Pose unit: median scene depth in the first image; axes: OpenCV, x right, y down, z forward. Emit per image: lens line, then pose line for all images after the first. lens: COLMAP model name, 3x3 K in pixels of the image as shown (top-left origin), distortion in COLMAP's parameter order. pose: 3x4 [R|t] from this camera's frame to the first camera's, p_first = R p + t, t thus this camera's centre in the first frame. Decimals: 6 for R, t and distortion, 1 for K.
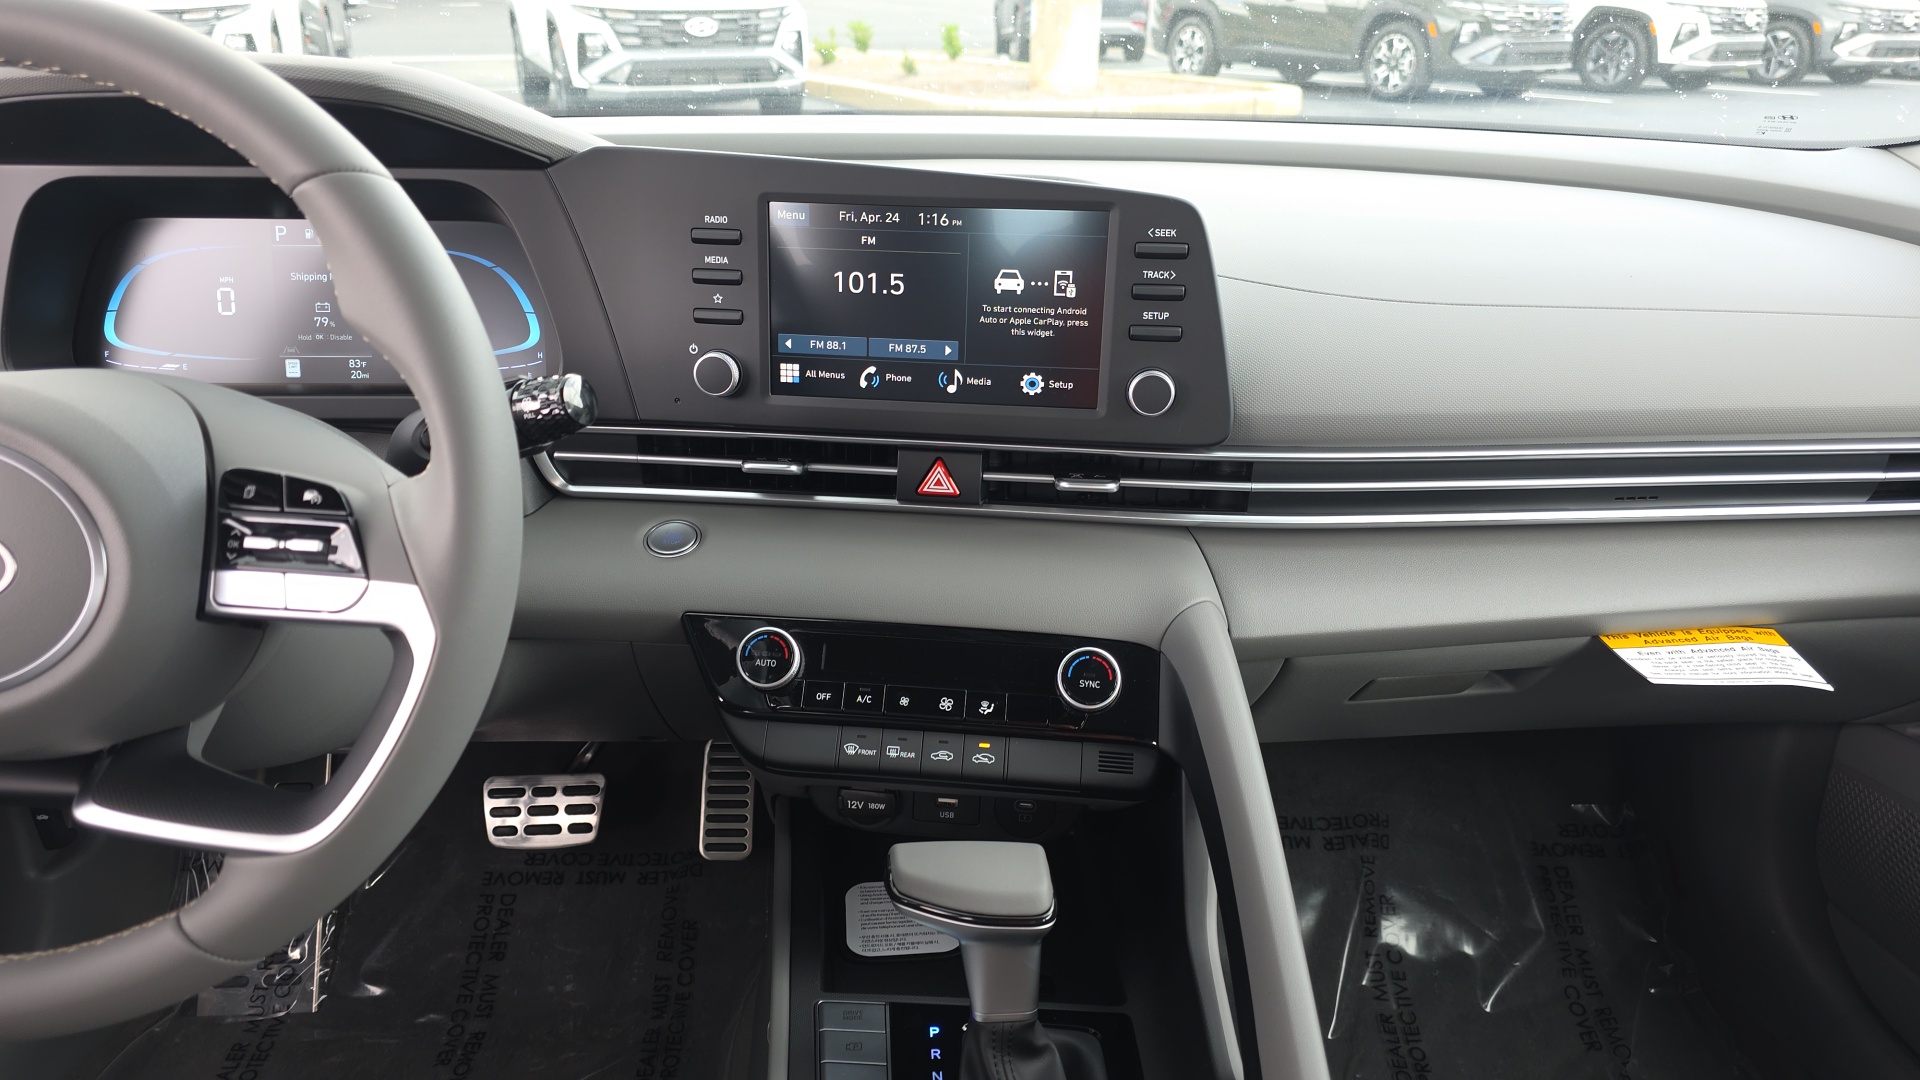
lens RADIAL K [[1298.8, 0, 953.4], [0, 1298.8, 564.9], [0, 0, 1]] dist [0.065117, -0.071509]
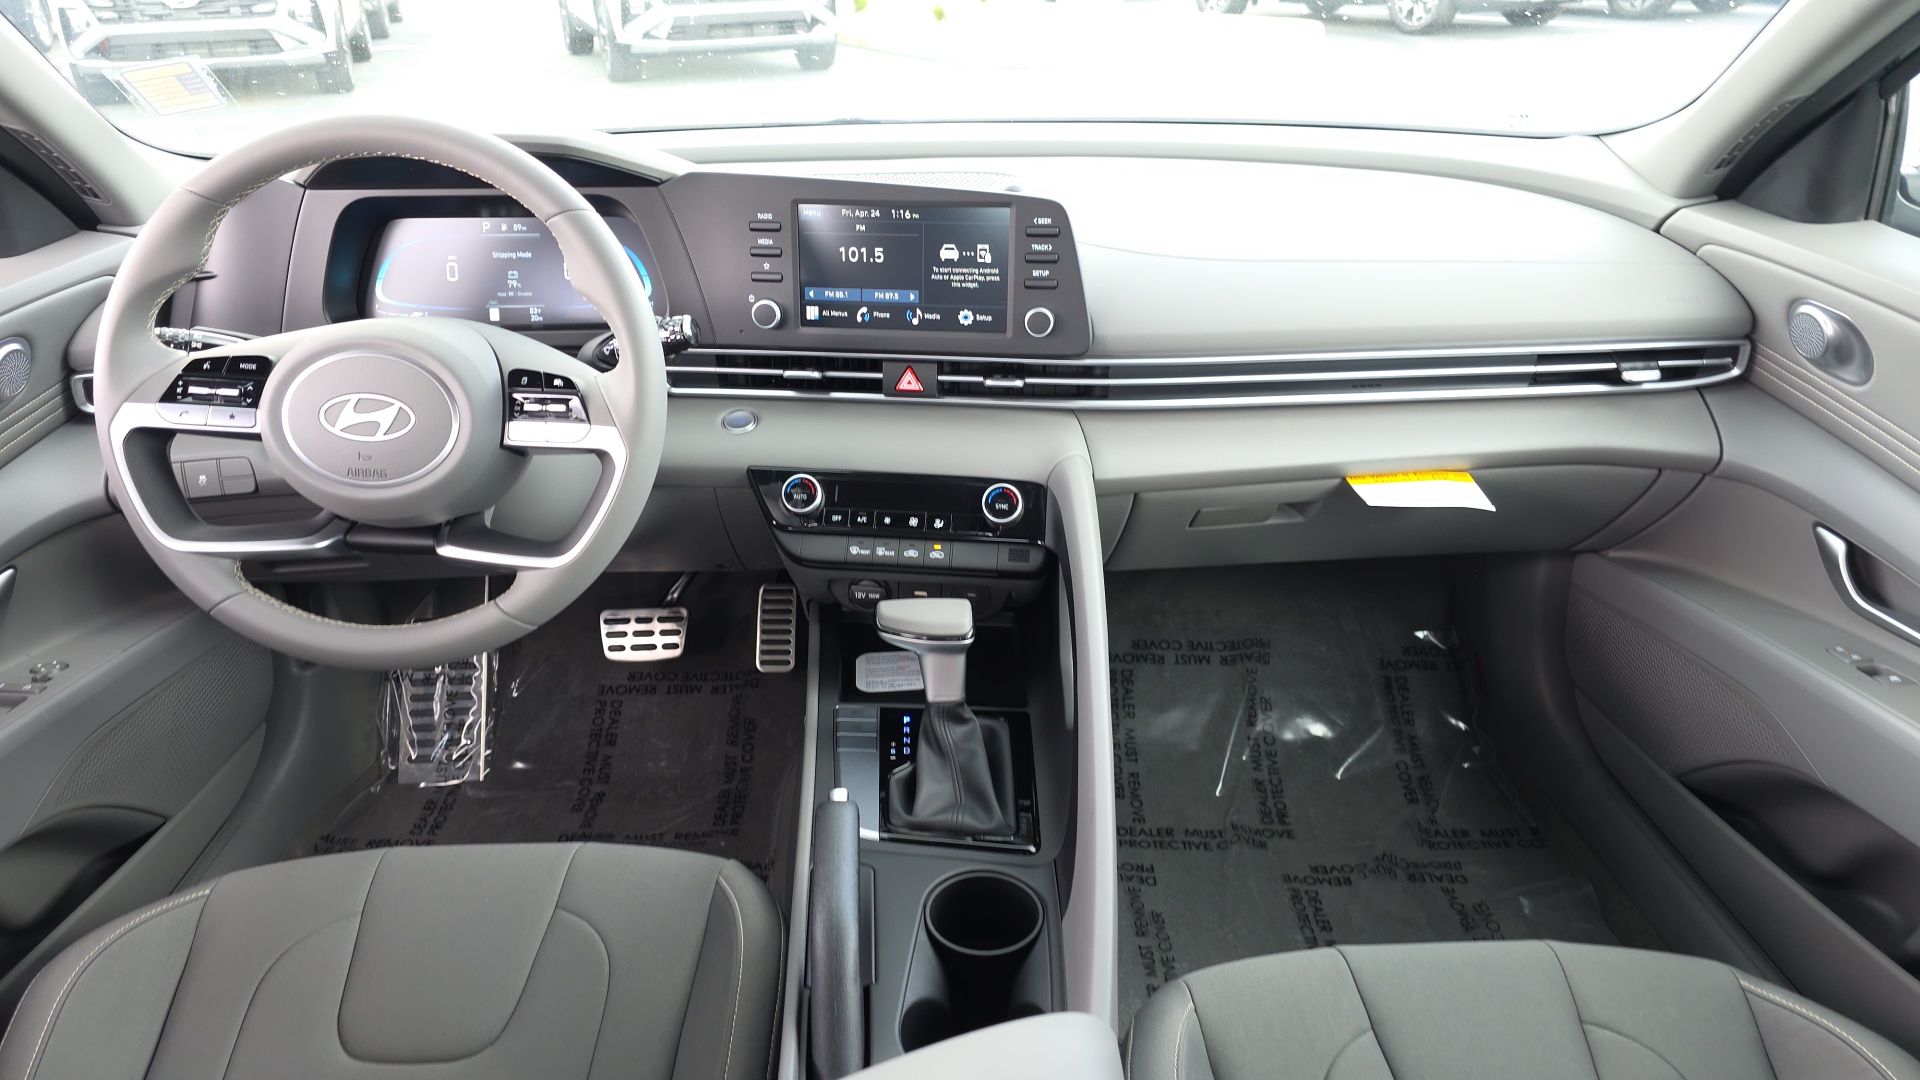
lens RADIAL K [[1298.8, 0, 941.6], [0, 1298.8, 527.9], [0, 0, 1]] dist [0.065117, -0.071509]
pose [[0.999163, -0.009678, -0.039733, 0.087160], [0.010435, 0.999767, 0.018905, 0.081404], [0.039540, -0.019304, 0.999031, -0.550497]]
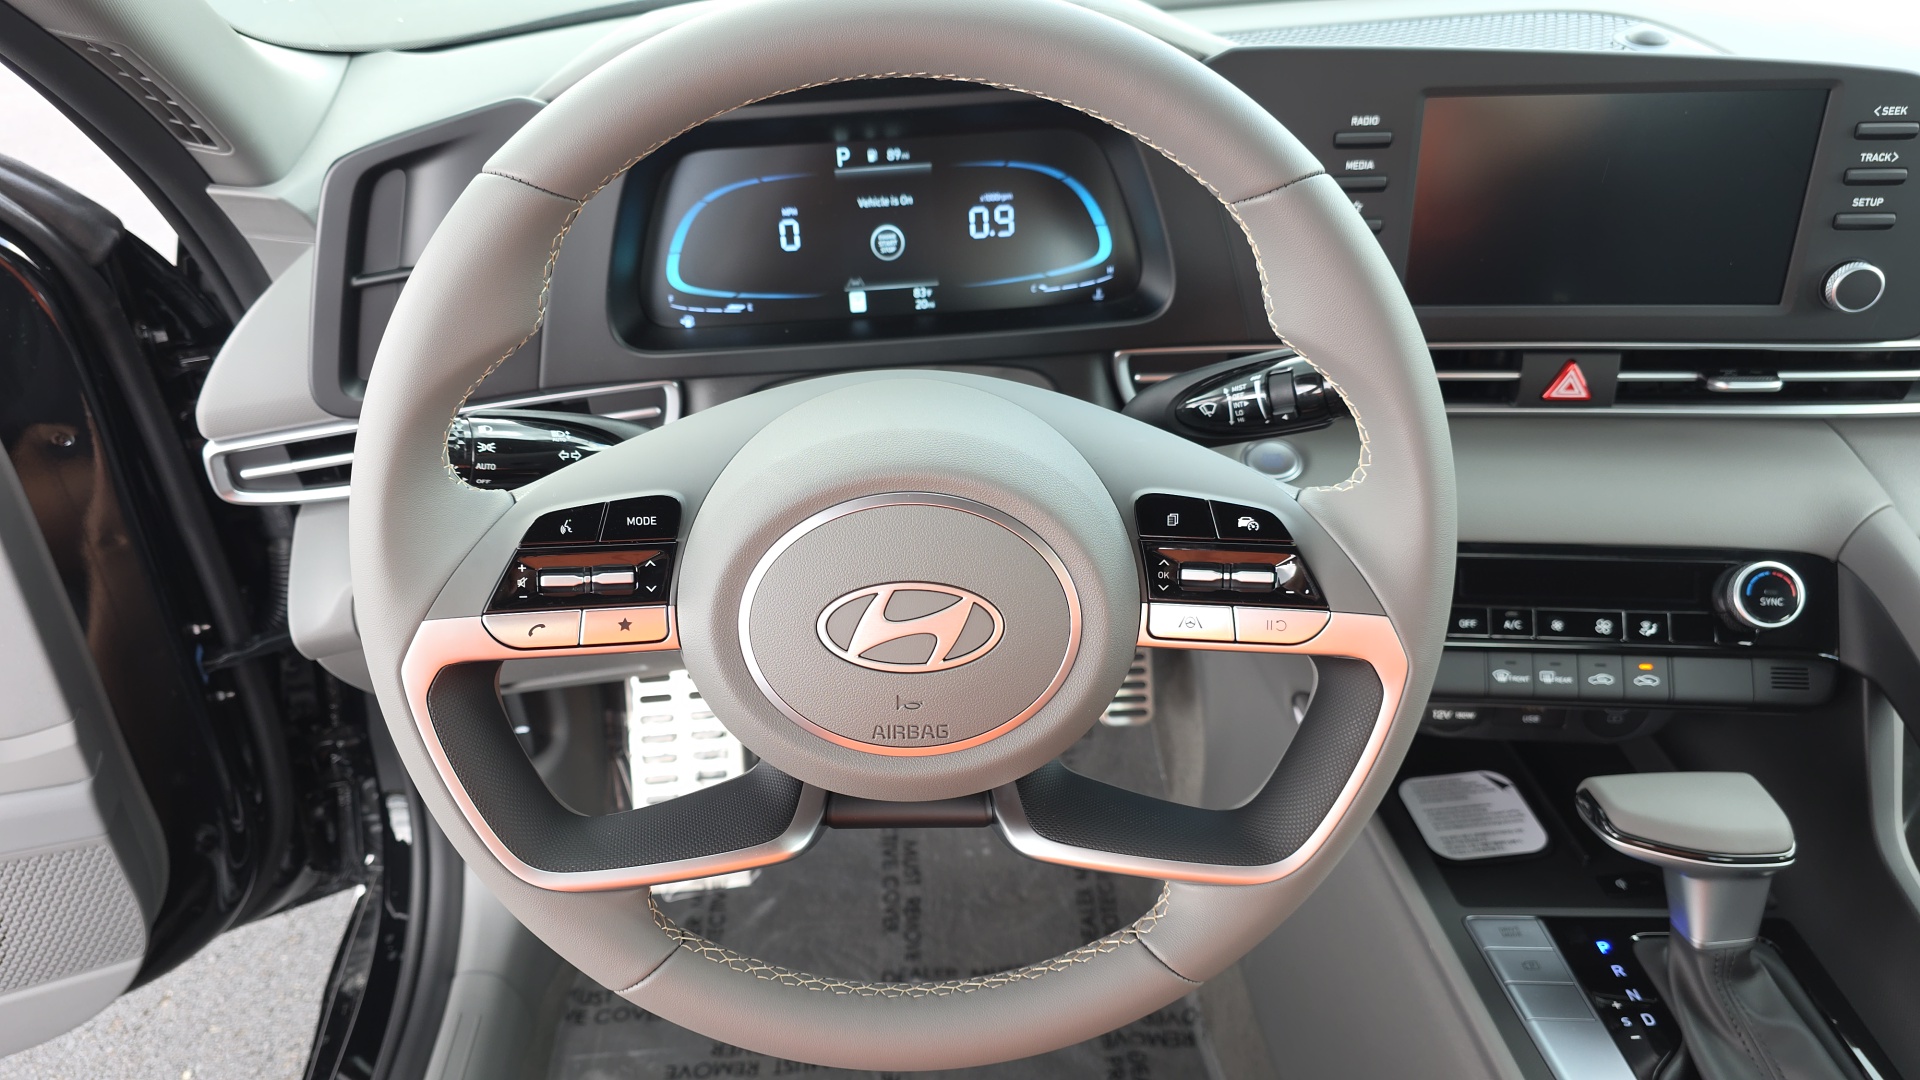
lens RADIAL K [[1298.8, 0, 947.4], [0, 1298.8, 548.9], [0, 0, 1]] dist [0.065117, -0.071509]
pose [[0.998112, -0.051366, -0.033668, -0.433096], [0.056190, 0.985032, 0.162954, -0.128525], [0.024794, -0.164538, 0.986059, 0.036479]]
